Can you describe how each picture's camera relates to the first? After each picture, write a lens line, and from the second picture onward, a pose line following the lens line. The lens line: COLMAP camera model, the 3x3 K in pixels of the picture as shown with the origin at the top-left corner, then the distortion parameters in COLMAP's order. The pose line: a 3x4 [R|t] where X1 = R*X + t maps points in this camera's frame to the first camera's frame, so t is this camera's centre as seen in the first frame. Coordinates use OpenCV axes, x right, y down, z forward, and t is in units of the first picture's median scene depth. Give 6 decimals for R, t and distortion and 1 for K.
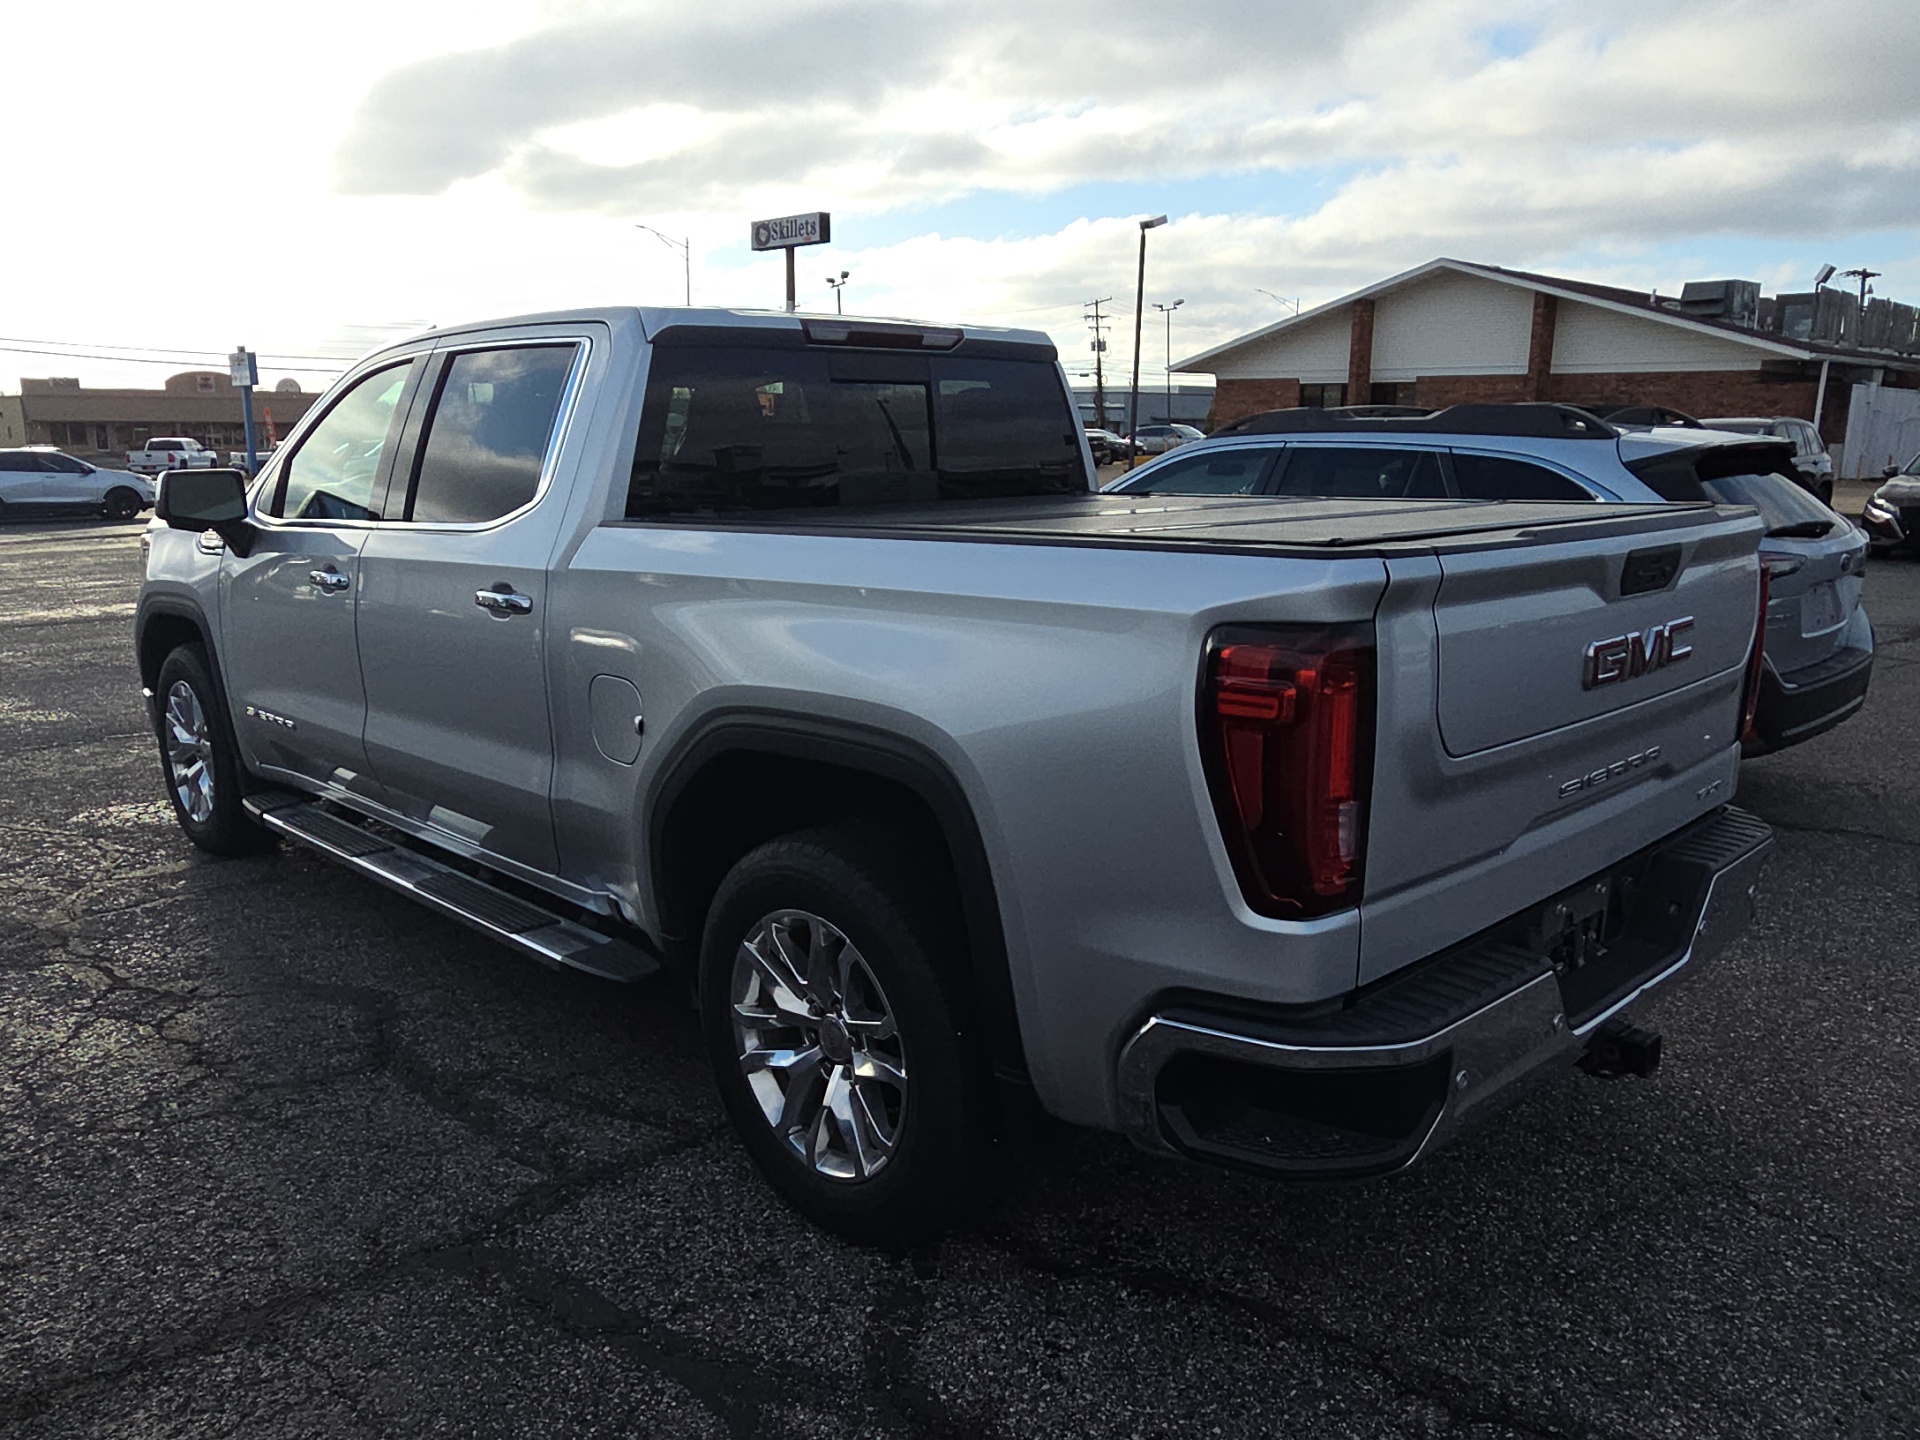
lens RADIAL K [[1394.1, 0, 960.0], [0, 1394.1, 720.0], [0, 0, 1]] dist [-0.000804, 0.000446]
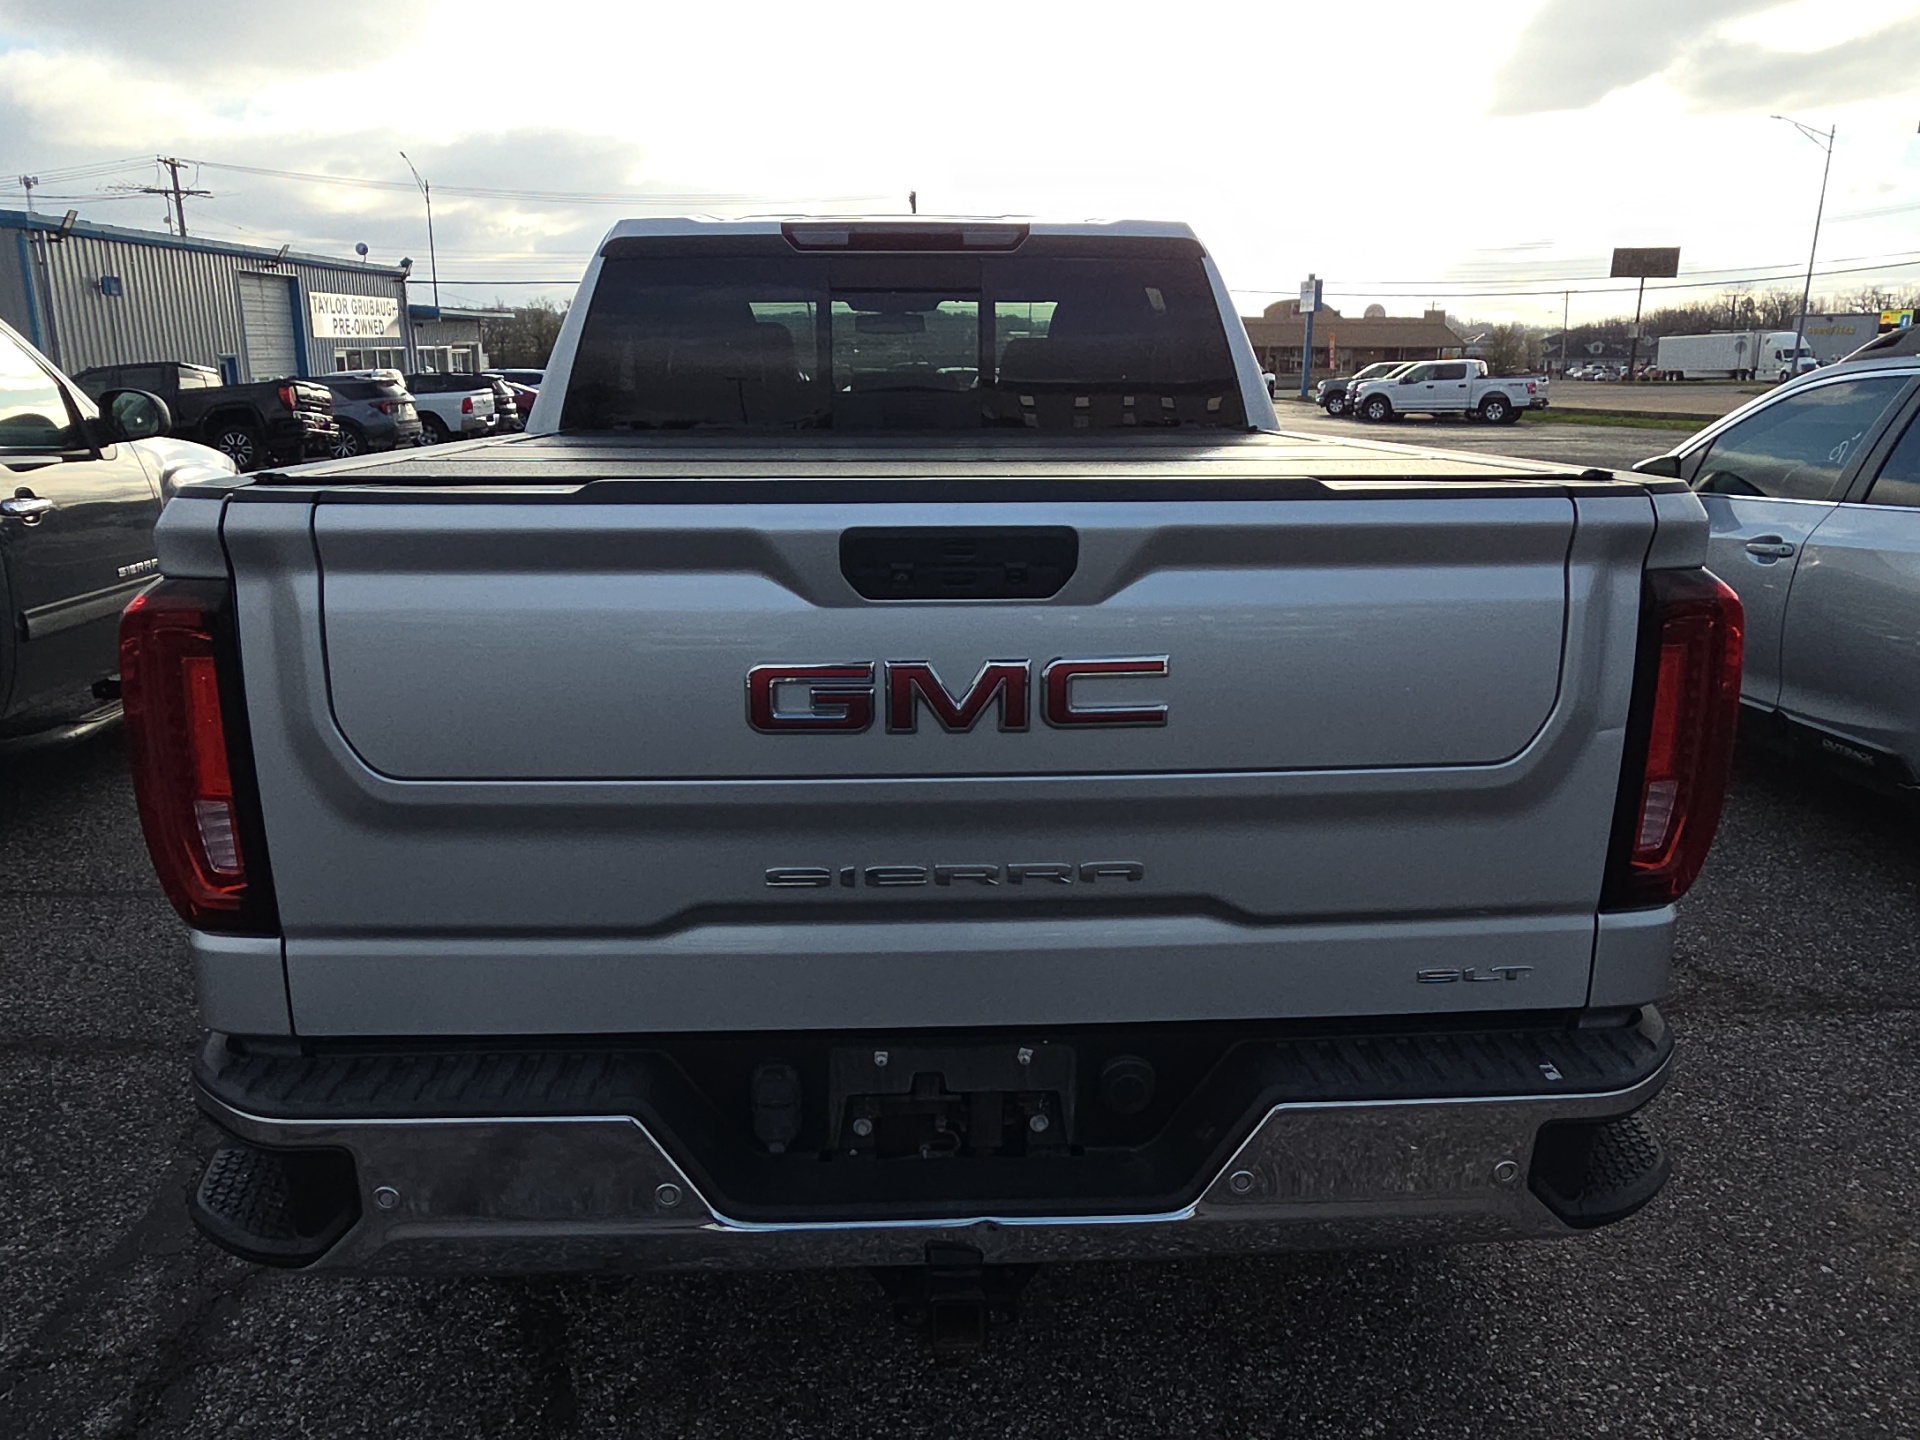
lens RADIAL K [[1394.1, 0, 960.0], [0, 1394.1, 720.0], [0, 0, 1]] dist [-0.000804, 0.000446]
pose [[0.763411, 0.169508, -0.623274, 0.638050], [-0.137233, 0.985485, 0.099927, -0.073682], [0.631166, 0.009248, 0.775593, 0.374879]]
